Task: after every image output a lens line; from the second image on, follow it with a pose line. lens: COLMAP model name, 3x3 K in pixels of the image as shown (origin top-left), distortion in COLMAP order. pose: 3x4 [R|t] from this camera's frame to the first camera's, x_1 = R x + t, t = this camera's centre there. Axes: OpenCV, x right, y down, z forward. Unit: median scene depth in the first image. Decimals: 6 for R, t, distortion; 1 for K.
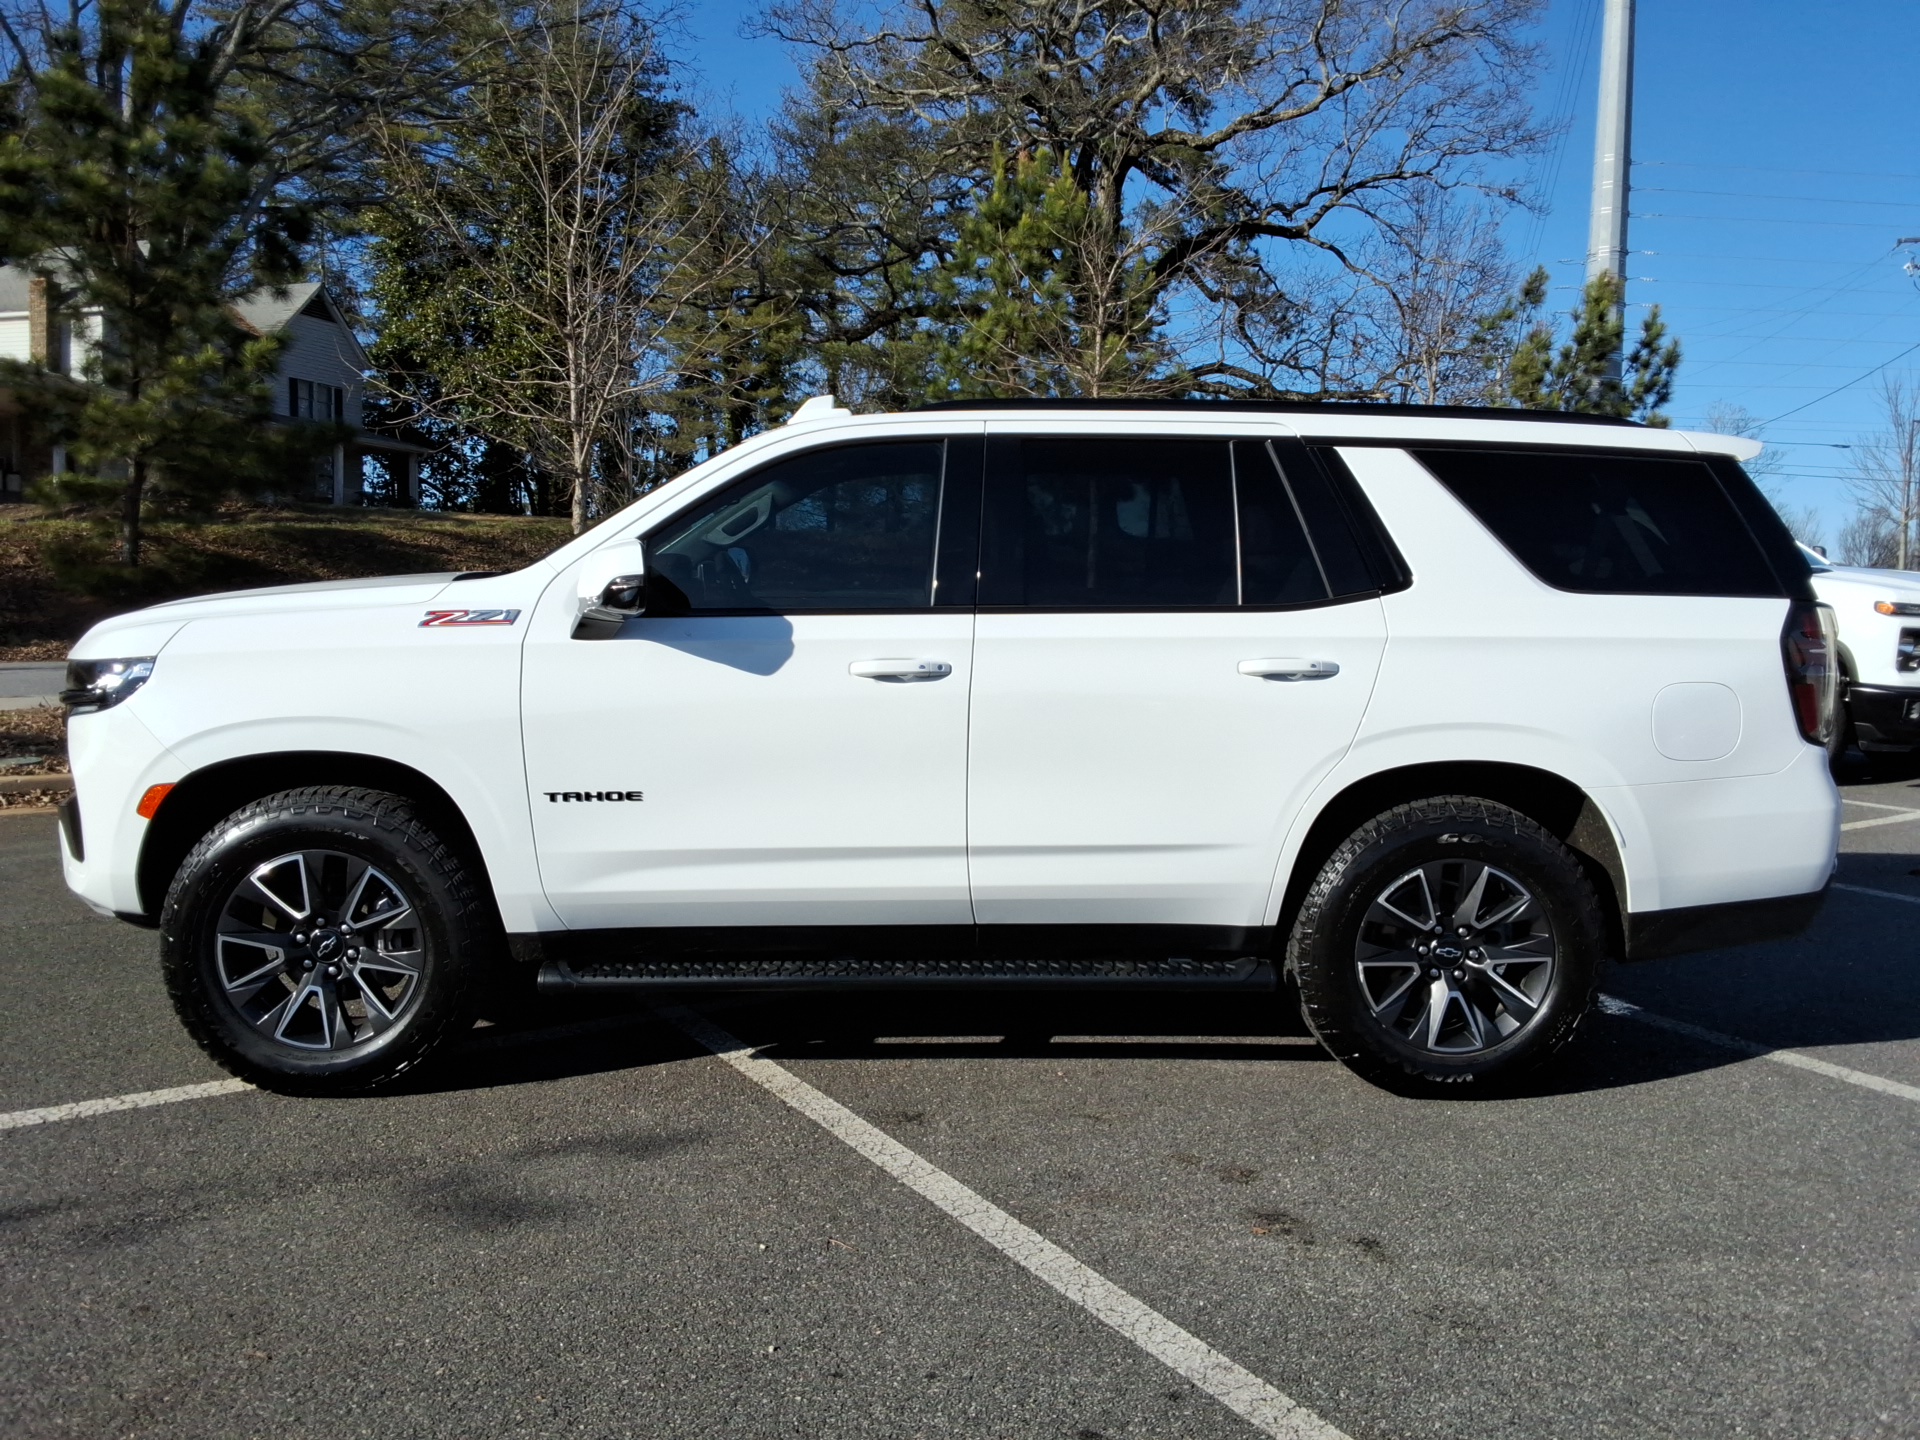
lens RADIAL K [[1546.6, 0, 970.0], [0, 1546.6, 708.4], [0, 0, 1]] dist [0.112297, -0.165866]
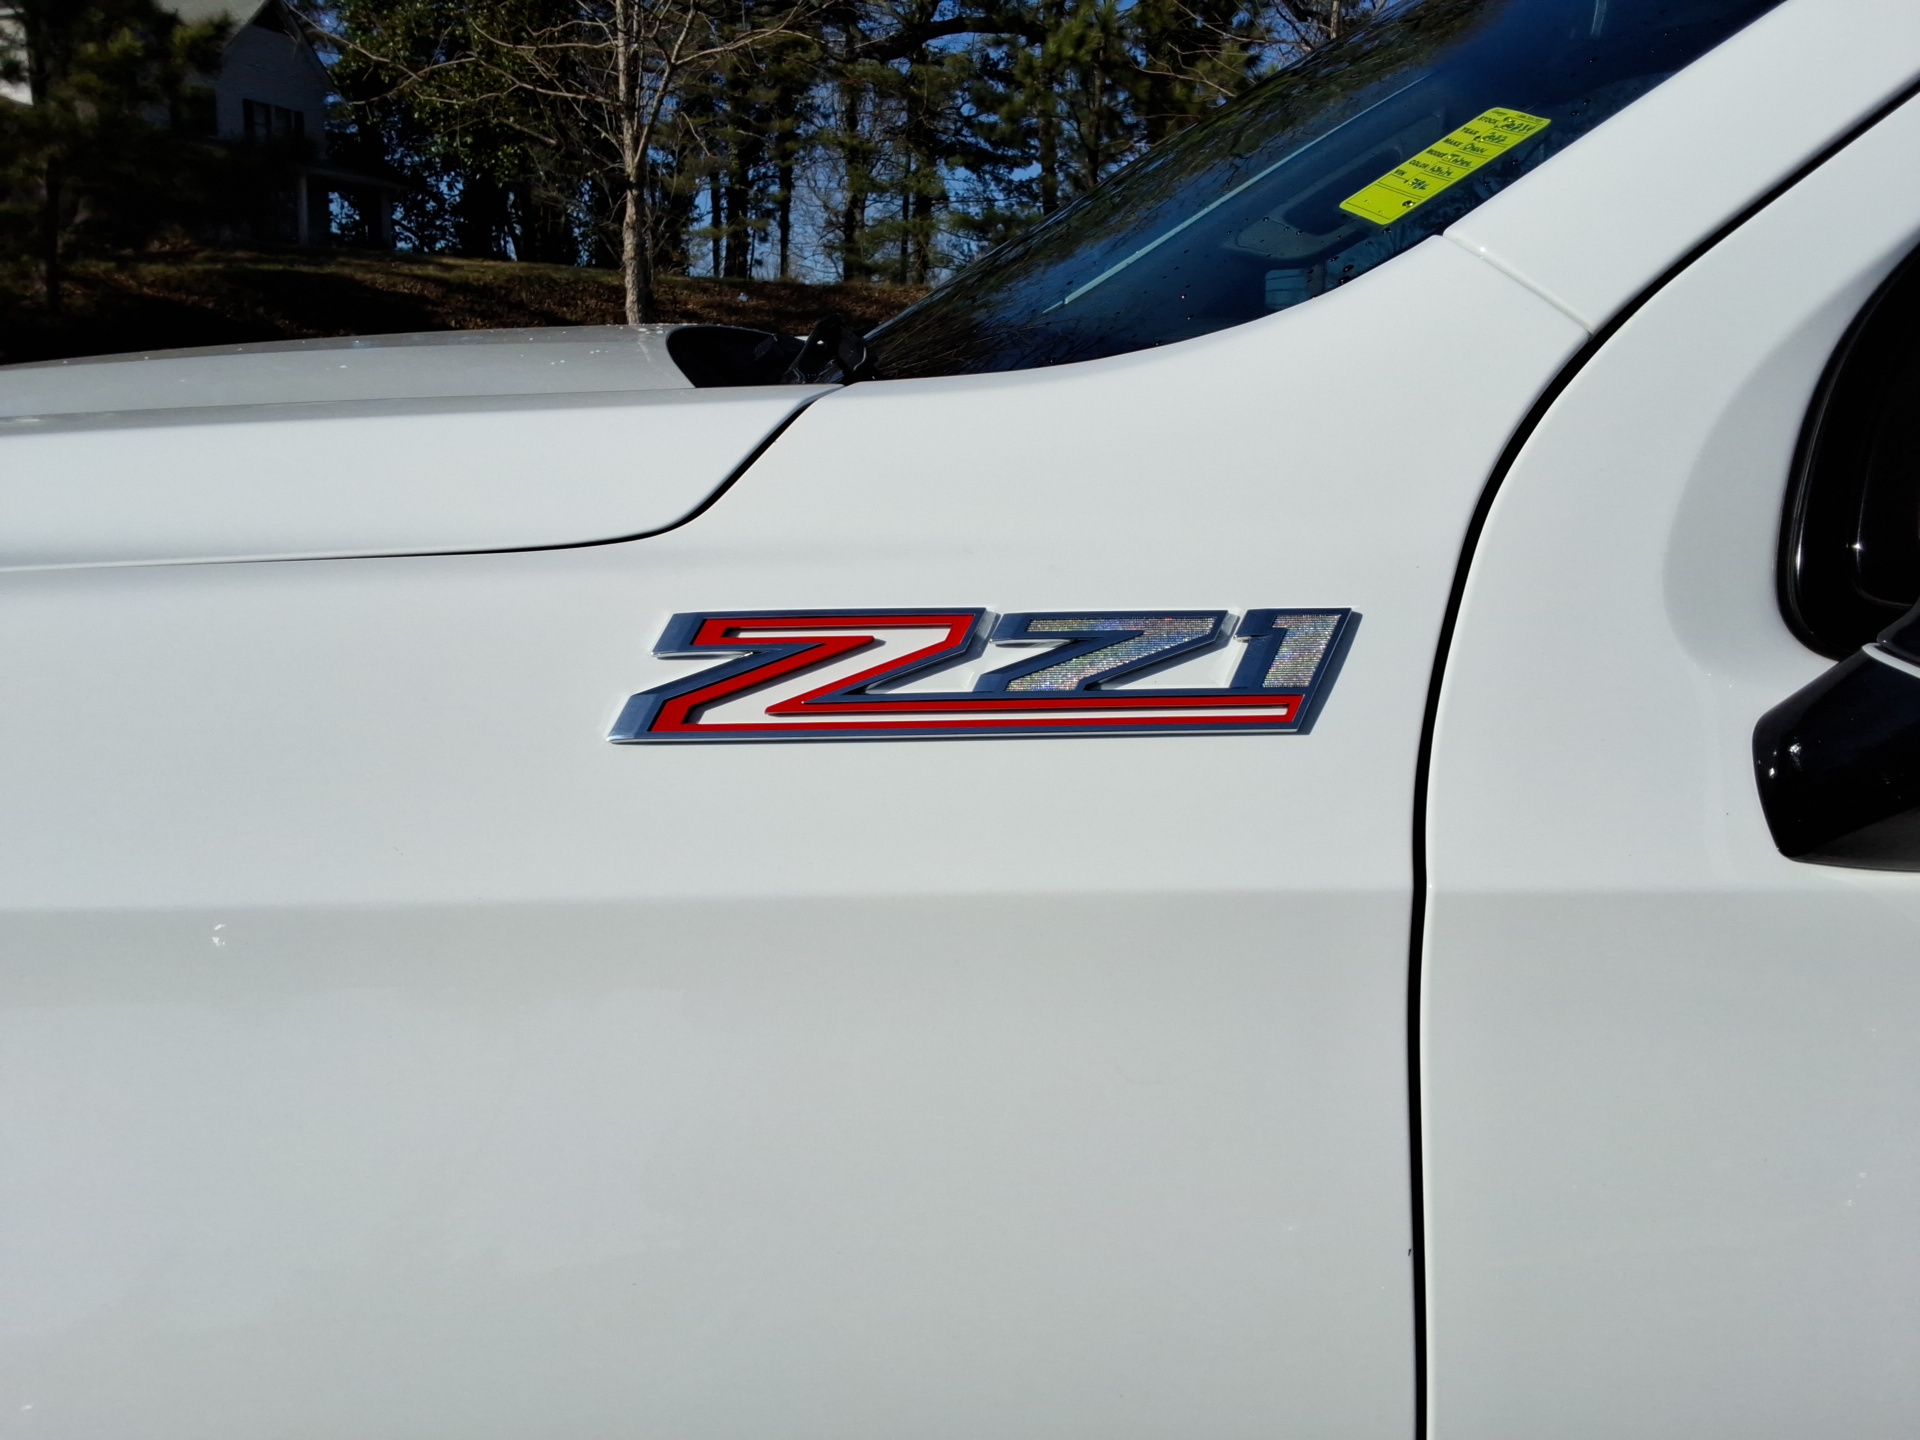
lens RADIAL K [[1525.1, 0, 975.5], [0, 1525.1, 701.7], [0, 0, 1]] dist [0.099497, -0.139601]
pose [[0.999831, 0.009875, 0.015505, -0.050532], [-0.012036, 0.989196, 0.146103, -0.011693], [-0.013894, -0.146265, 0.989148, 0.135788]]
